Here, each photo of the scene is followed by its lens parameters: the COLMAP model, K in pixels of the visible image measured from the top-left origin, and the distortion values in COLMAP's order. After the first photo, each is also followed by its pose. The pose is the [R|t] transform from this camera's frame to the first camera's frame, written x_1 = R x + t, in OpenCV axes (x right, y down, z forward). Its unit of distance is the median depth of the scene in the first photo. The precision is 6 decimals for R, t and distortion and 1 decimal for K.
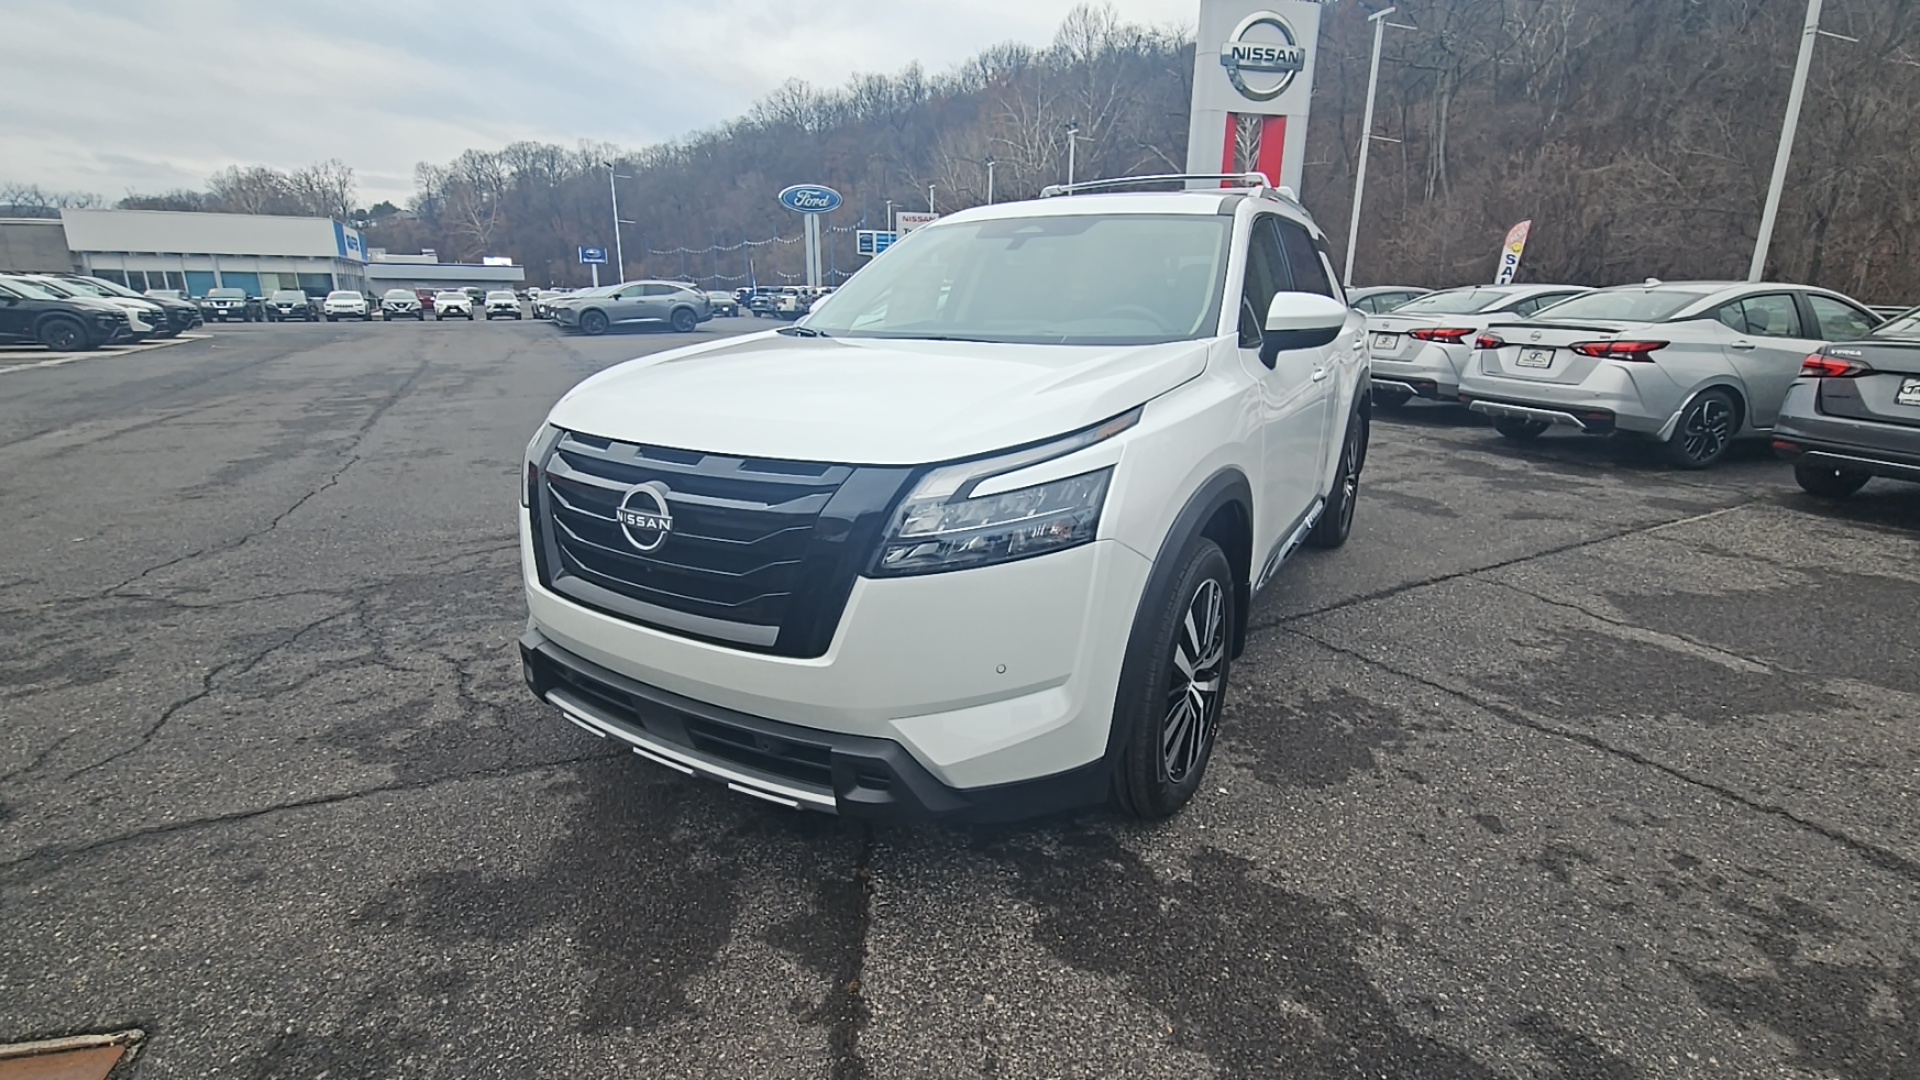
lens RADIAL K [[856.7, 0, 955.6], [0, 856.7, 534.3], [0, 0, 1]] dist [0.015398, -0.009494]
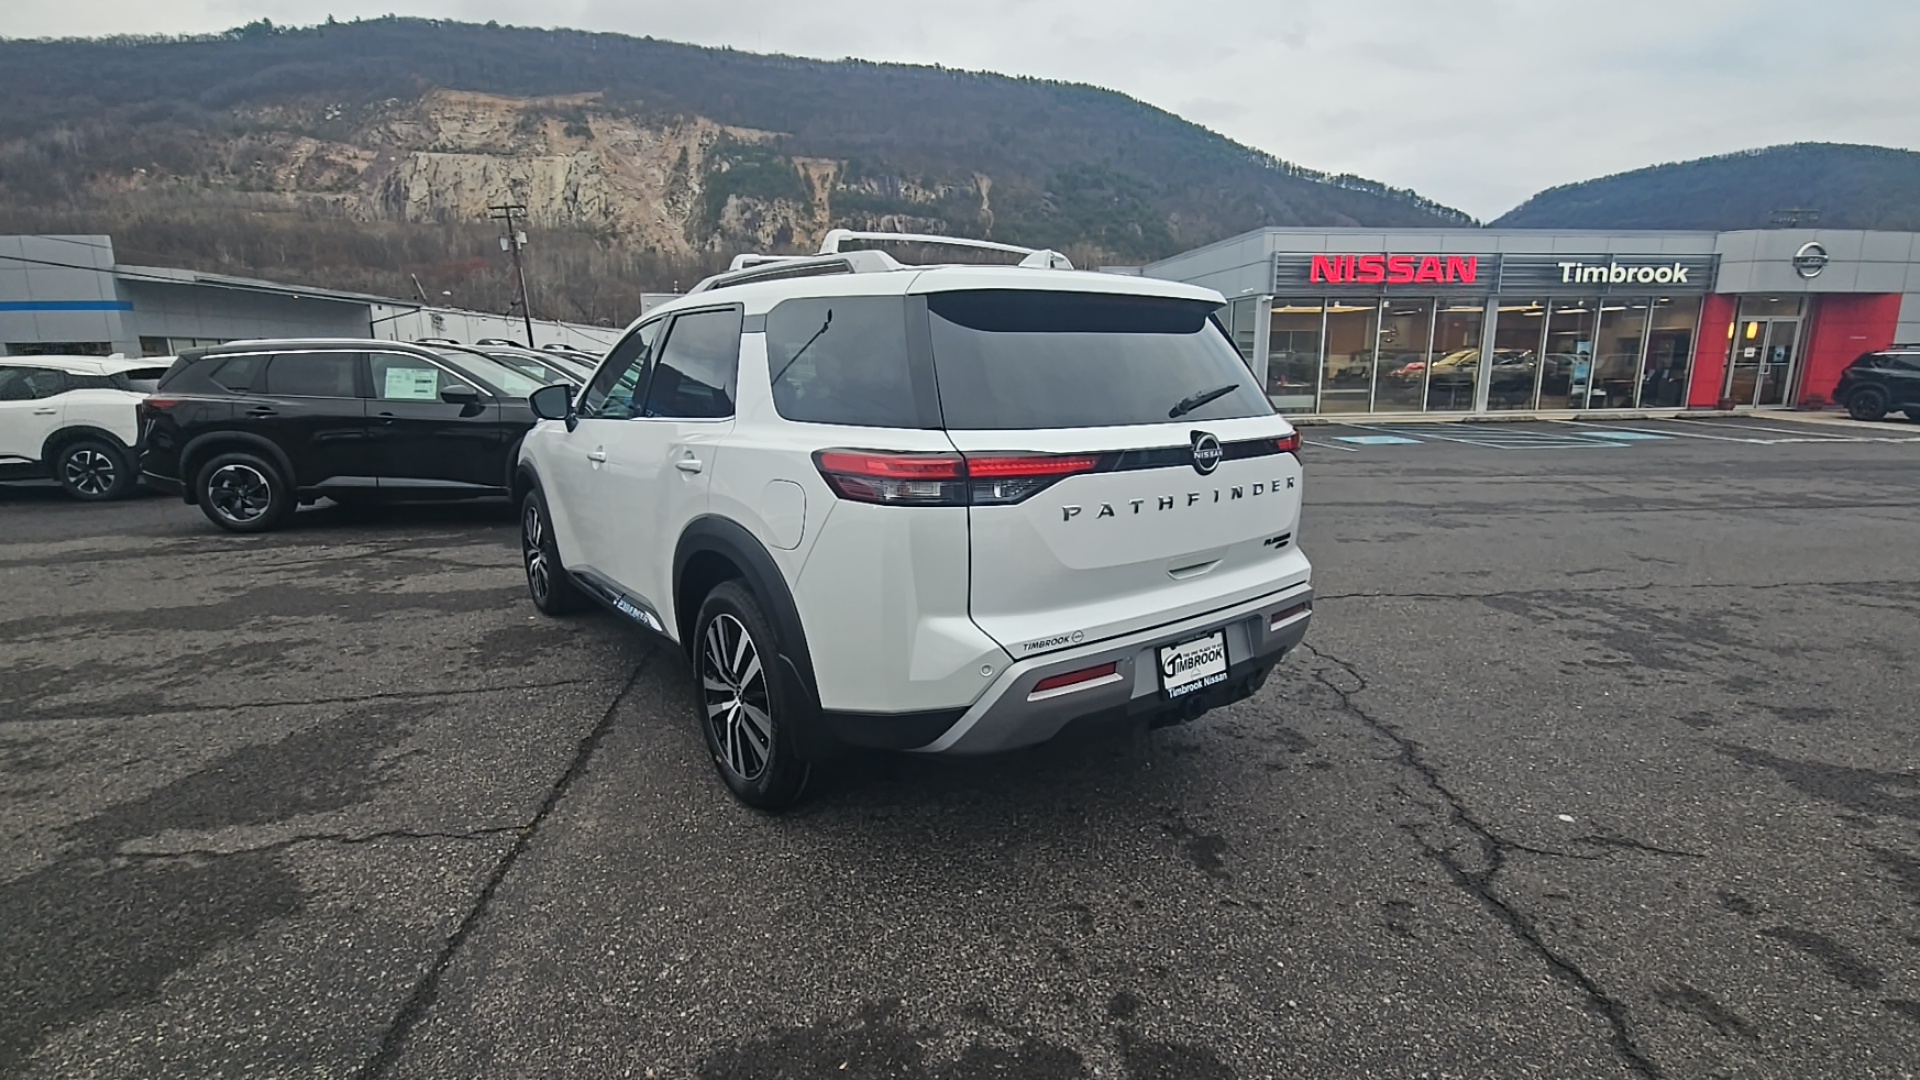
lens RADIAL K [[856.7, 0, 957.9], [0, 856.7, 542.6], [0, 0, 1]] dist [0.015398, -0.009494]
pose [[-0.366811, 0.187473, -0.911210, 0.994620], [-0.249971, 0.923600, 0.290649, -0.403738], [0.896083, 0.334390, -0.291924, 1.371340]]
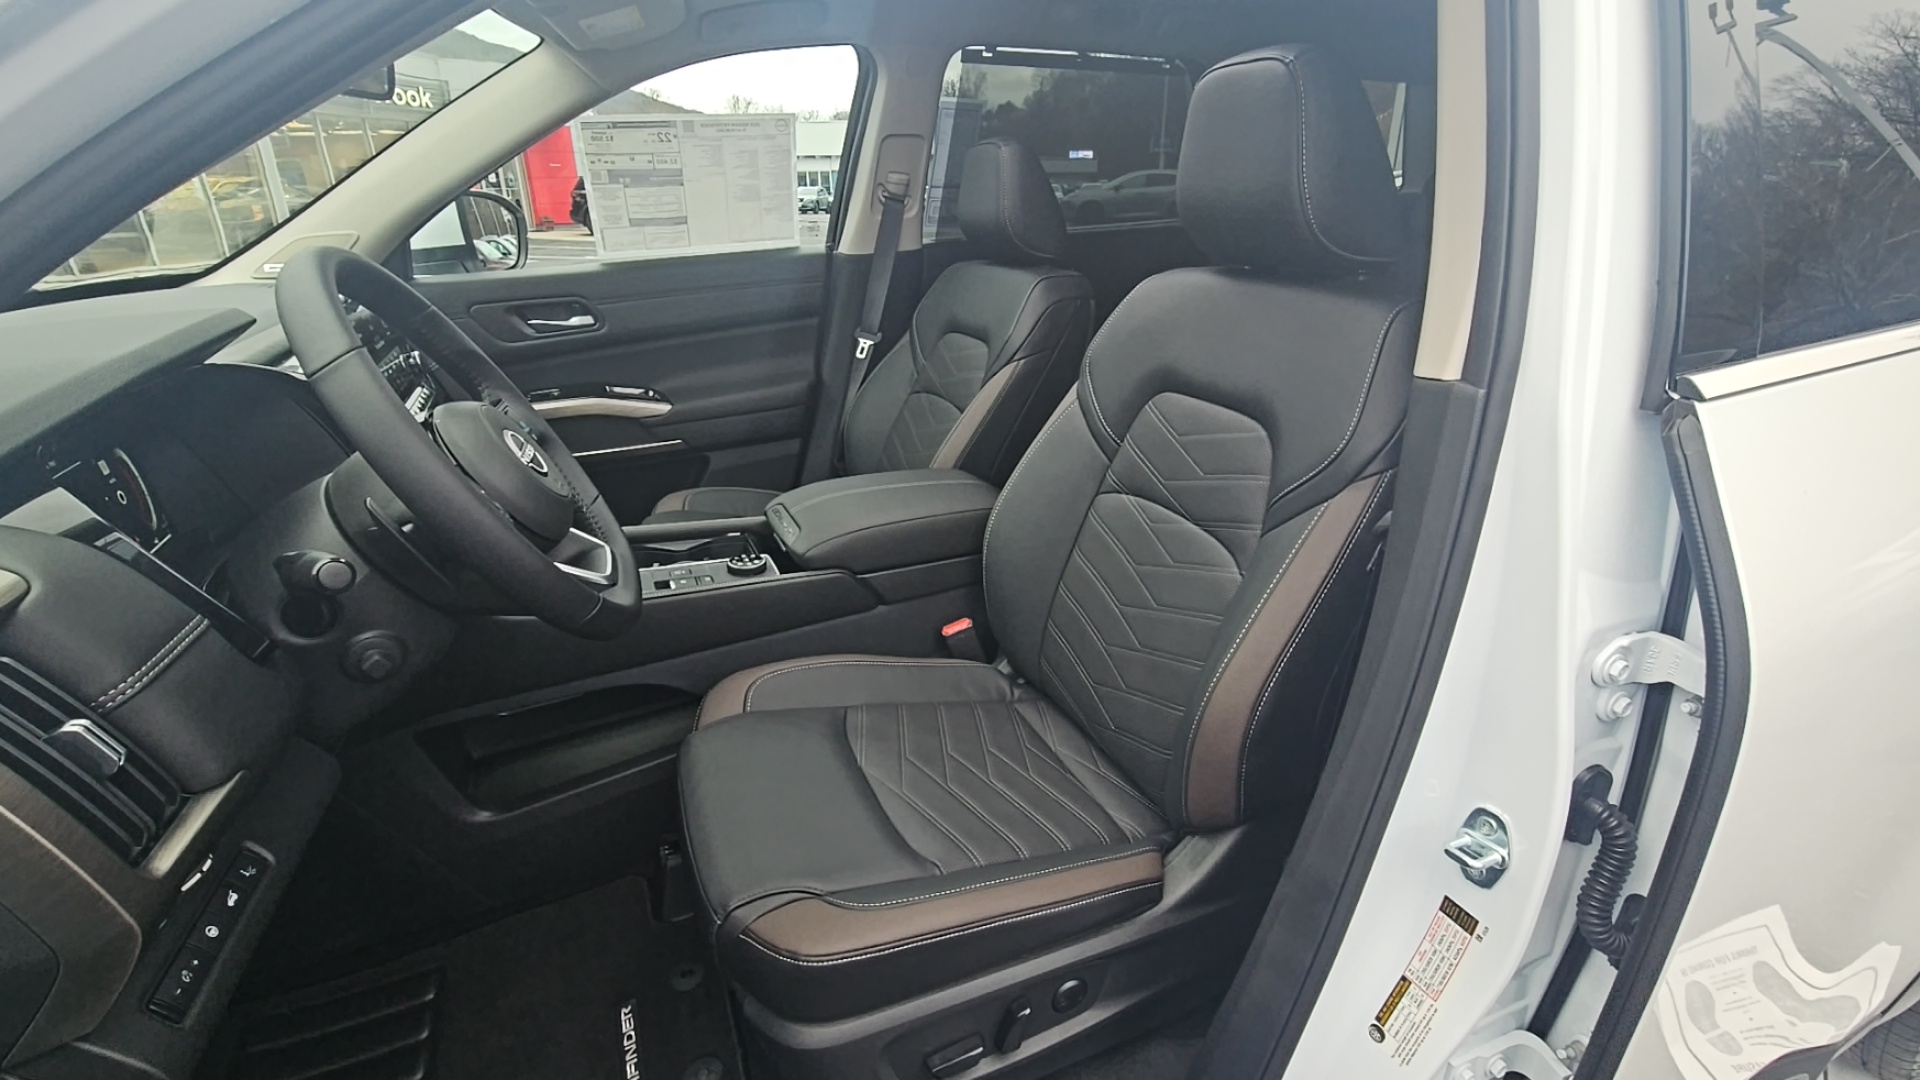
lens RADIAL K [[856.7, 0, 956.7], [0, 856.7, 536.9], [0, 0, 1]] dist [0.015398, -0.009494]
pose [[0.816786, 0.207302, -0.538411, 0.319825], [-0.142733, 0.976814, 0.159568, -0.174966], [0.559006, -0.053483, 0.827437, 0.628863]]
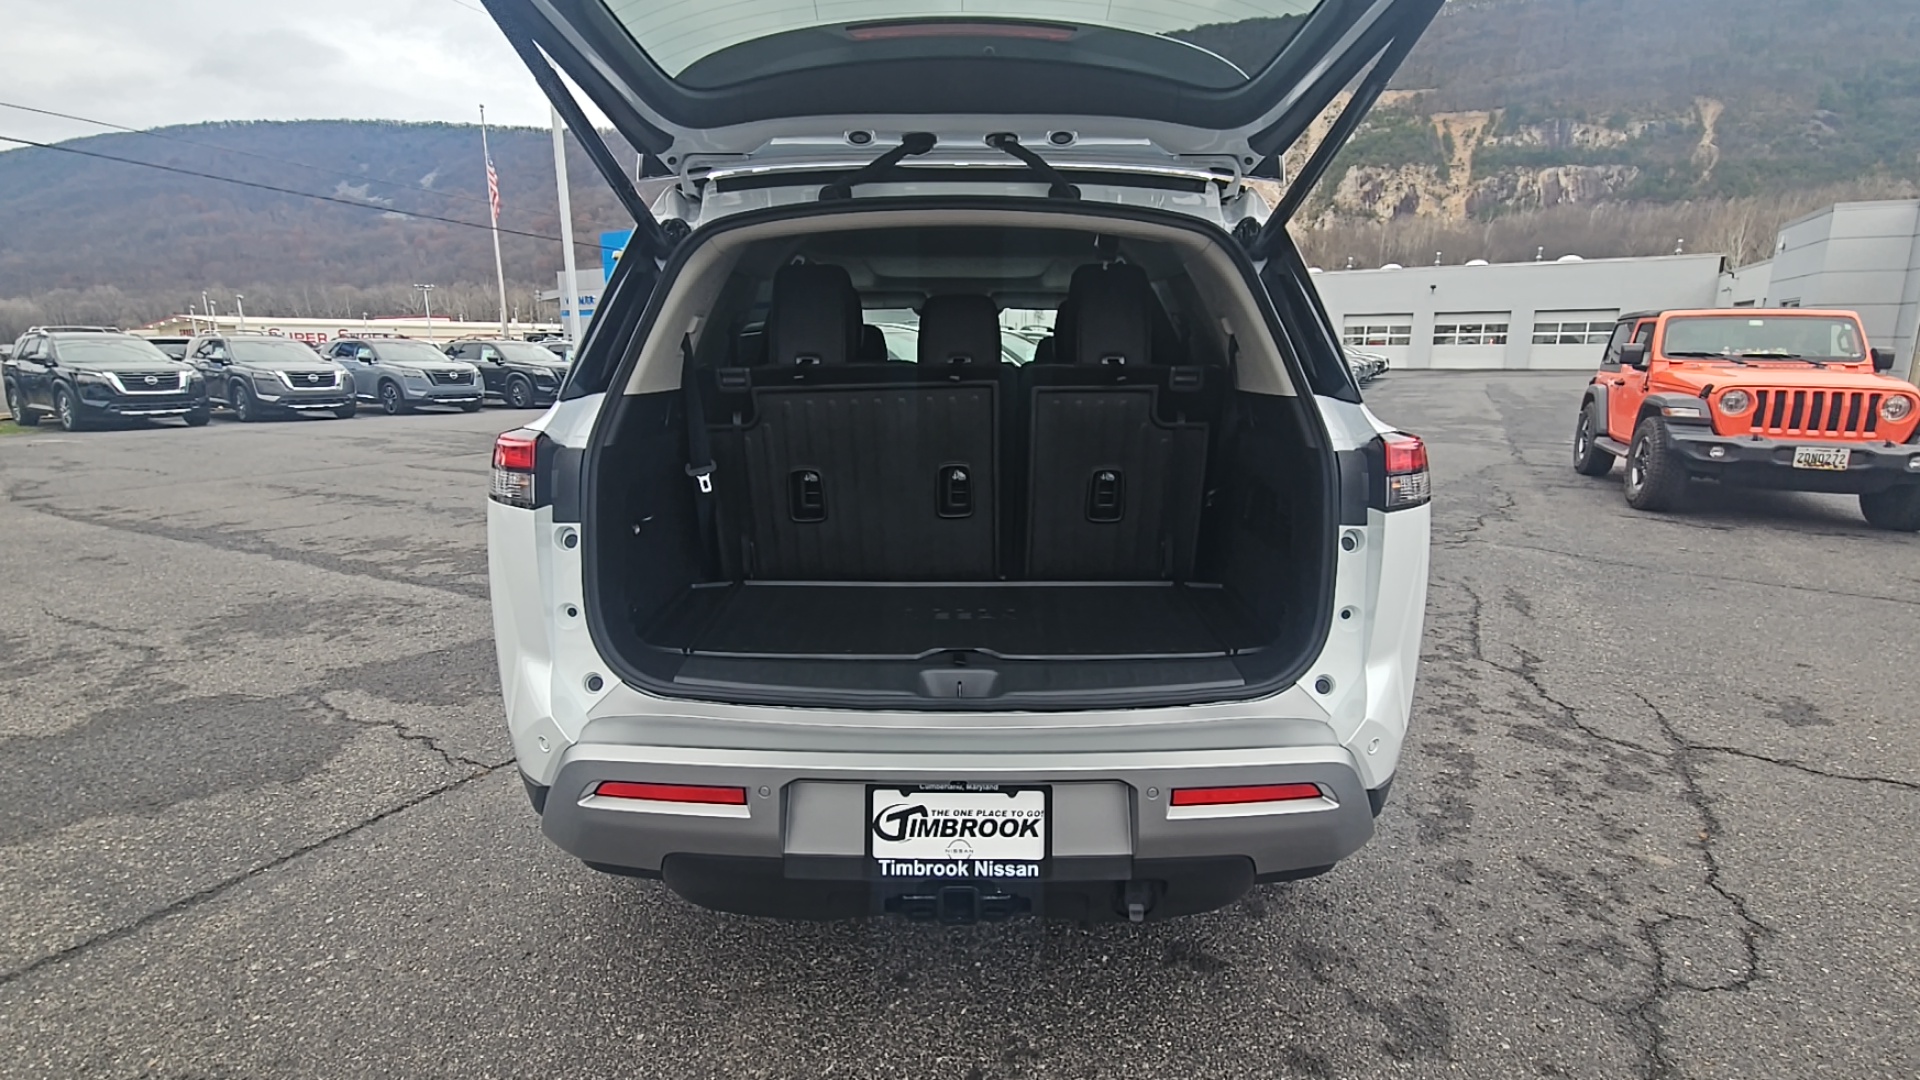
lens RADIAL K [[856.7, 0, 957.0], [0, 856.7, 539.6], [0, 0, 1]] dist [0.015398, -0.009494]
pose [[-0.855704, 0.108325, -0.506000, 0.586621], [-0.143568, 0.889756, 0.433269, -0.444010], [0.497150, 0.443395, -0.745816, 1.567526]]
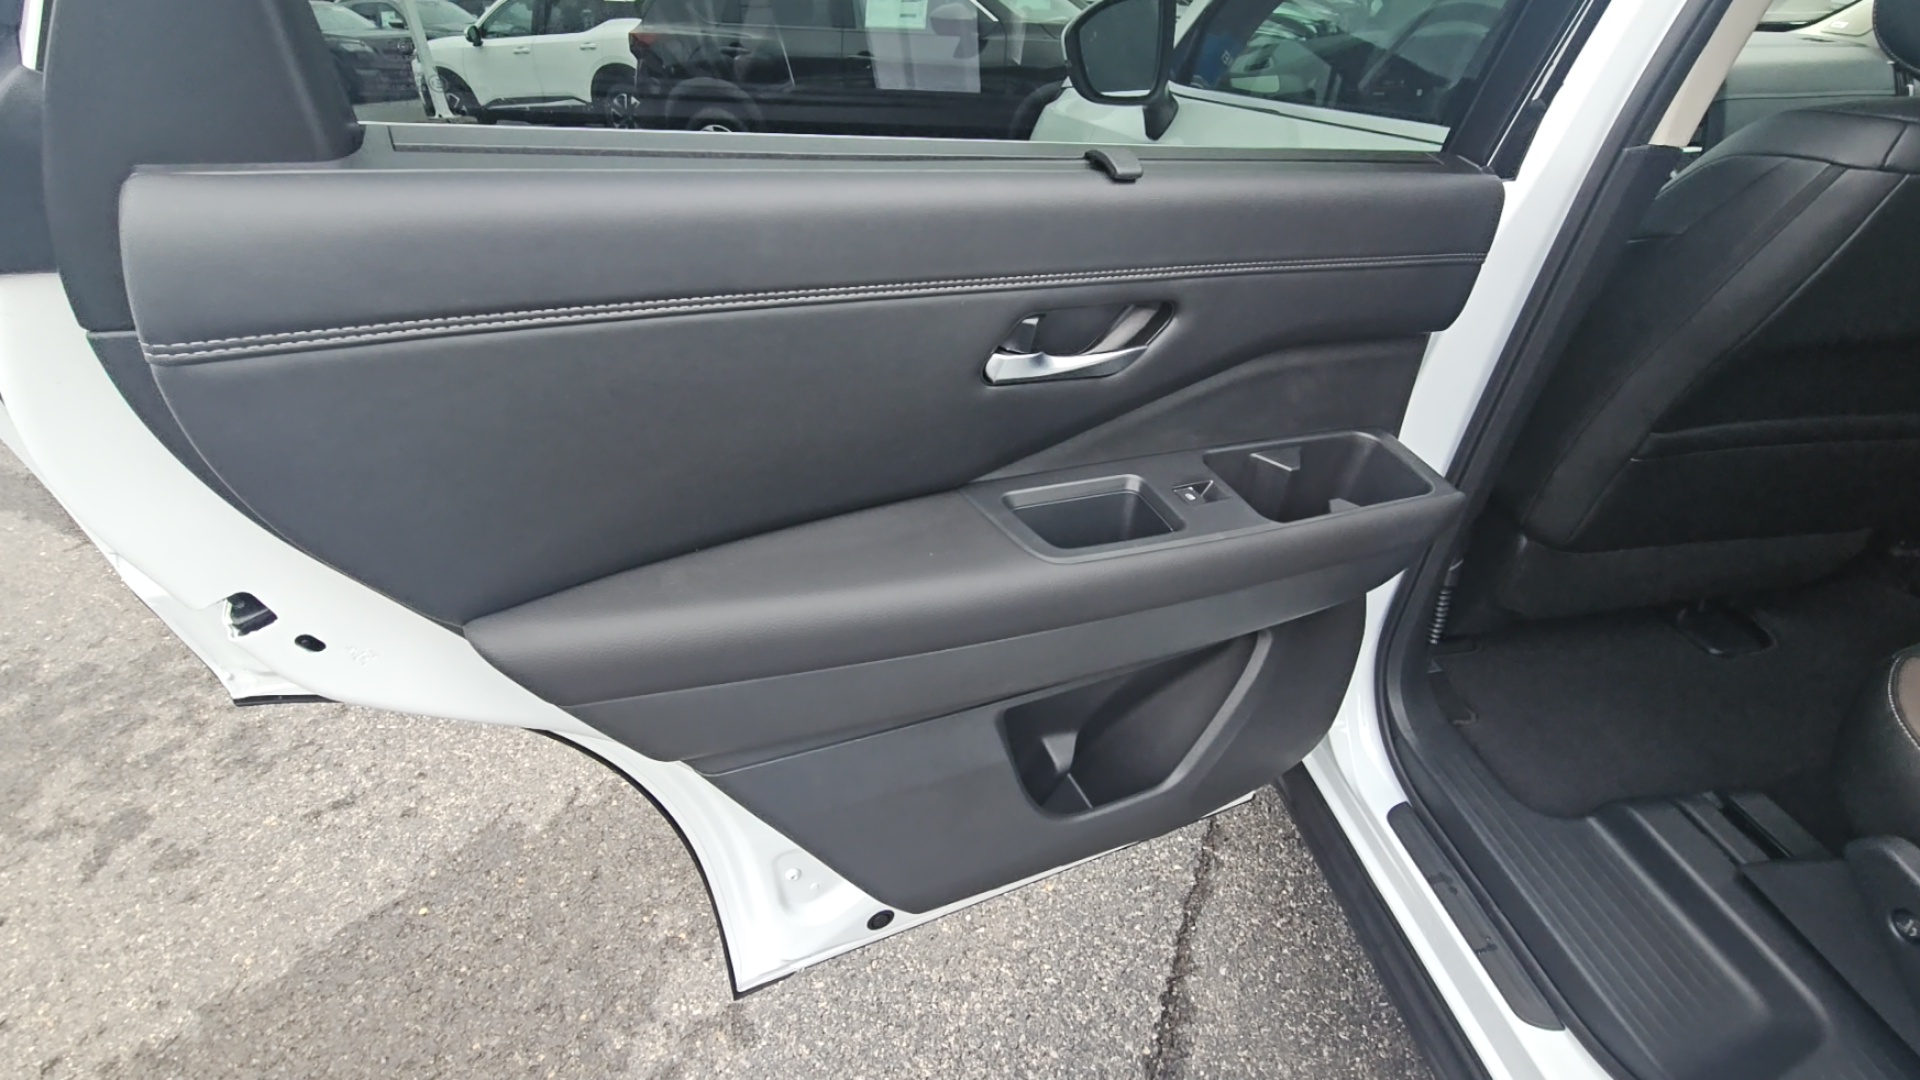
lens RADIAL K [[856.7, 0, 954.1], [0, 856.7, 527.0], [0, 0, 1]] dist [0.015398, -0.009494]
pose [[-0.792404, 0.346080, -0.502320, 0.548619], [-0.133103, 0.705540, 0.696059, -0.250226], [0.595298, 0.618420, -0.513008, 0.876486]]
